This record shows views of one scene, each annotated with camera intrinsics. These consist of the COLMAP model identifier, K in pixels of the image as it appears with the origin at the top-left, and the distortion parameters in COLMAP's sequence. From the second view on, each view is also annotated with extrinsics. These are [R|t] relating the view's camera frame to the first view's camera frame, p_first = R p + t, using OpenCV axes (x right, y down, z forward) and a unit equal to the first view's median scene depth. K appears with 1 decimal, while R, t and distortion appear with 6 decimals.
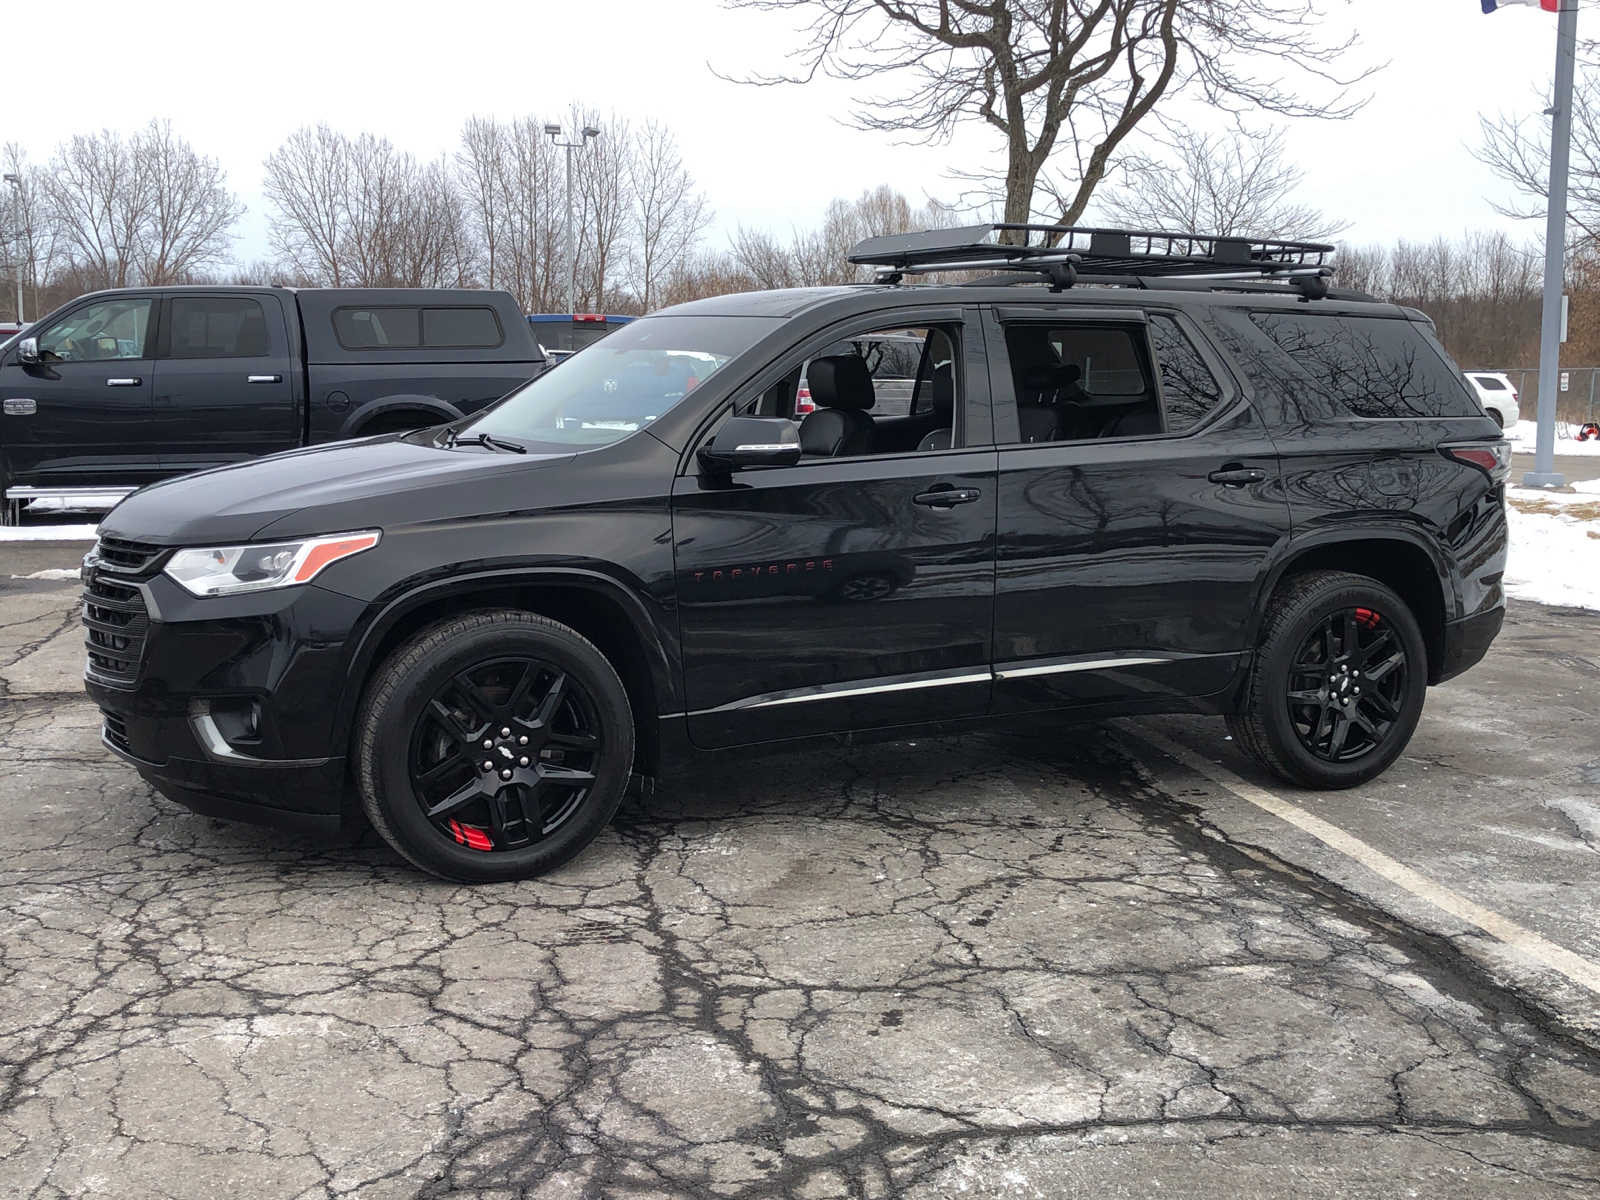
lens RADIAL K [[1828.8, 0, 791.0], [0, 1828.8, 526.2], [0, 0, 1]] dist [0.137328, -0.414805]
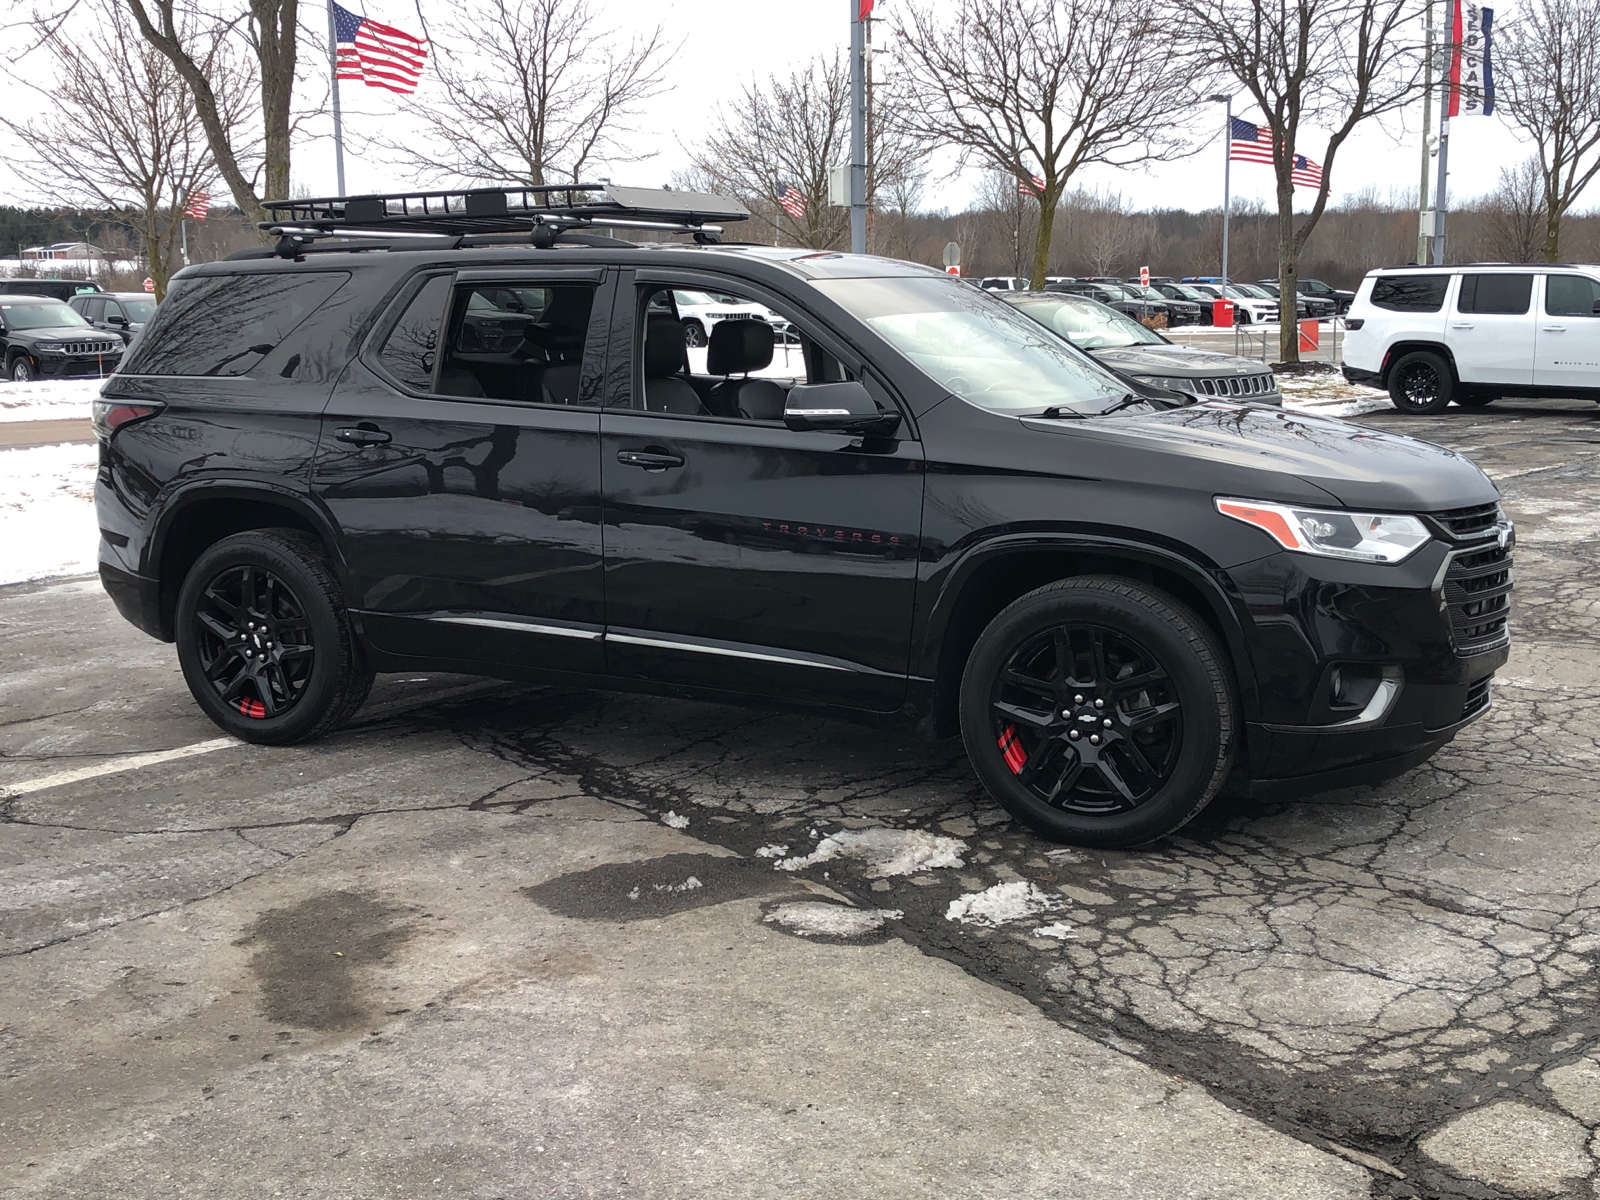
lens RADIAL K [[1828.8, 0, 791.0], [0, 1828.8, 526.2], [0, 0, 1]] dist [0.137328, -0.414805]
pose [[-0.598671, -0.107949, 0.793688, -1.014644], [0.081568, 0.977510, 0.194477, -0.223186], [-0.796831, 0.181167, -0.576401, 2.036203]]
